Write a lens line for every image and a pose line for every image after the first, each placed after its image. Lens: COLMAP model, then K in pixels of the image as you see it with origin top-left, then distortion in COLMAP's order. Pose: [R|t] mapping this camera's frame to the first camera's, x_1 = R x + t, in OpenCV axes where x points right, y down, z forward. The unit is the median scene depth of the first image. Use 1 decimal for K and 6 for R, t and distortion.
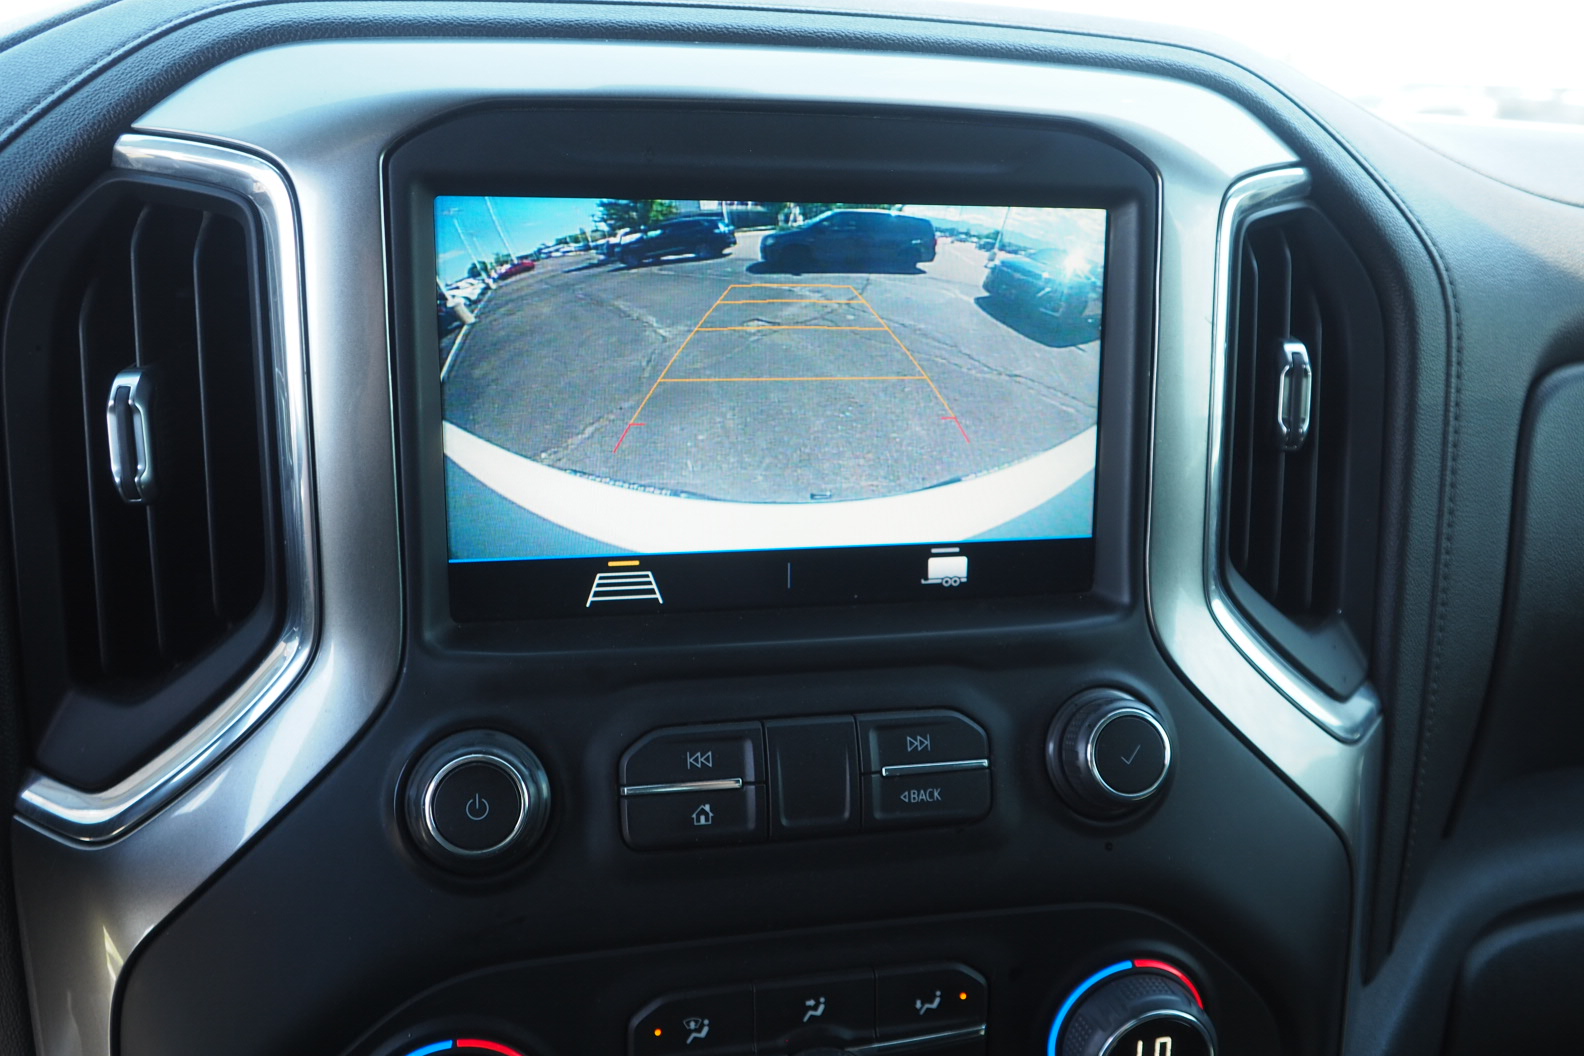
lens RADIAL K [[1296.3, 0, 821.2], [0, 1296.3, 509.4], [0, 0, 1]] dist [-0.026818, 0.022643]
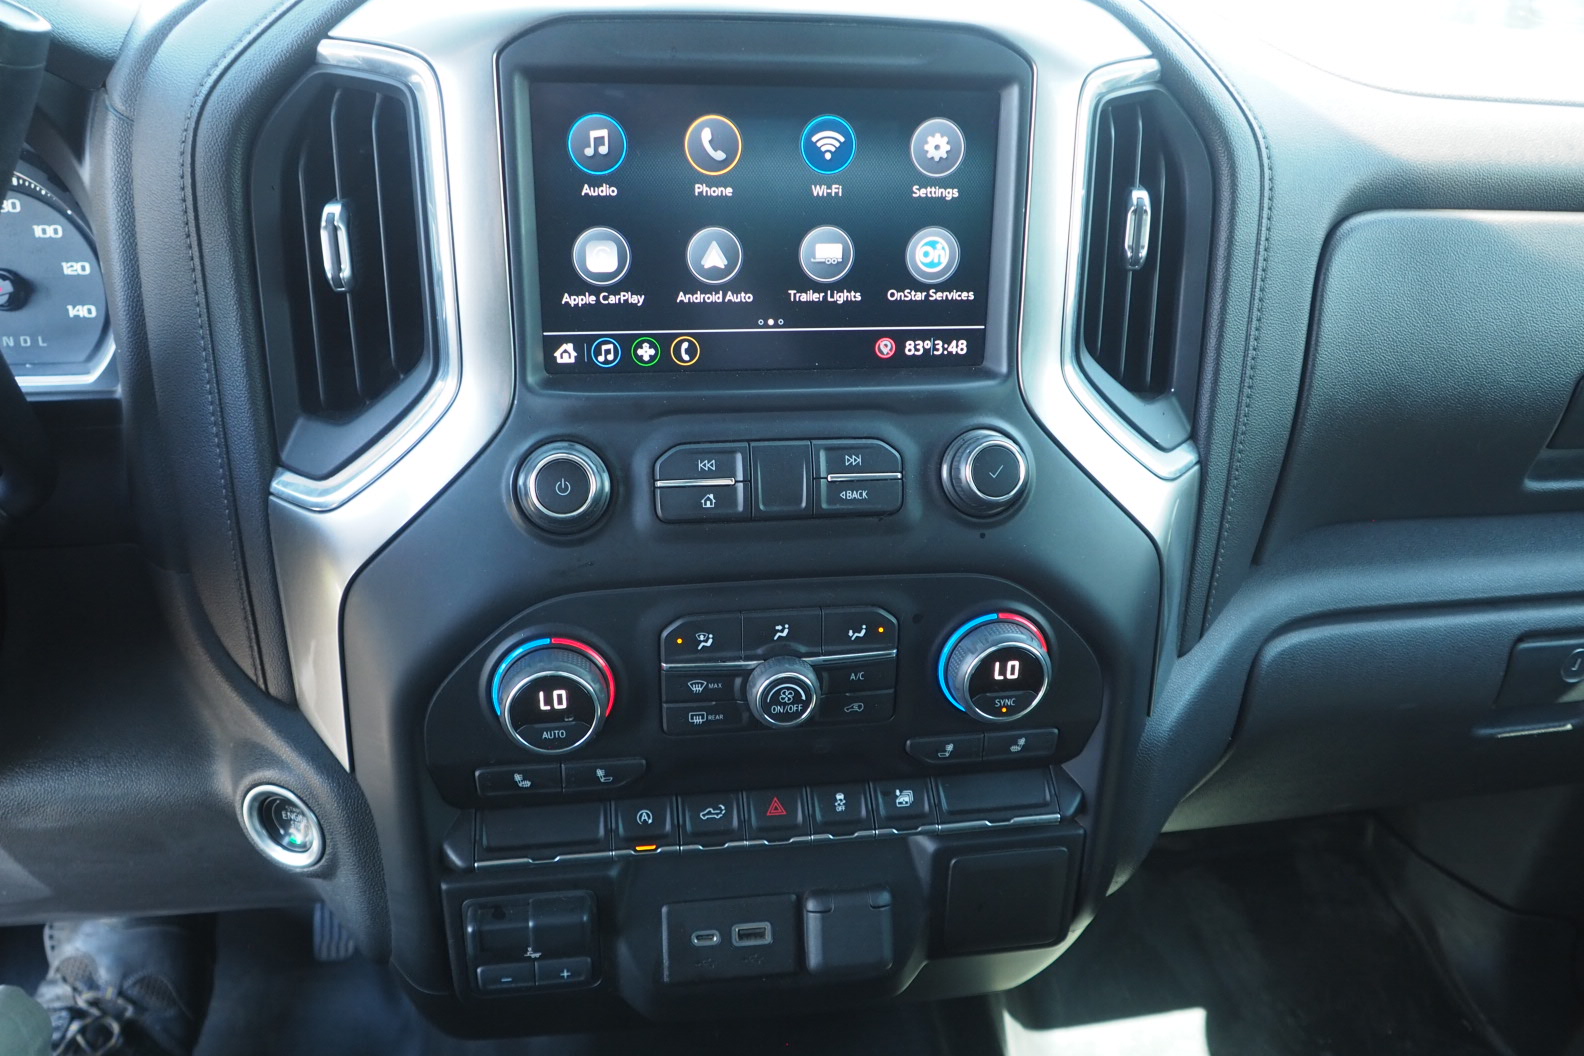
lens RADIAL K [[1128.9, 0, 791.3], [0, 1128.9, 523.1], [0, 0, 1]] dist [-0.034881, 0.001327]
pose [[0.998118, 0.021763, -0.057330, 0.079414], [-0.013449, 0.989830, 0.141615, 0.067803], [0.059829, -0.140577, 0.988260, -0.302369]]
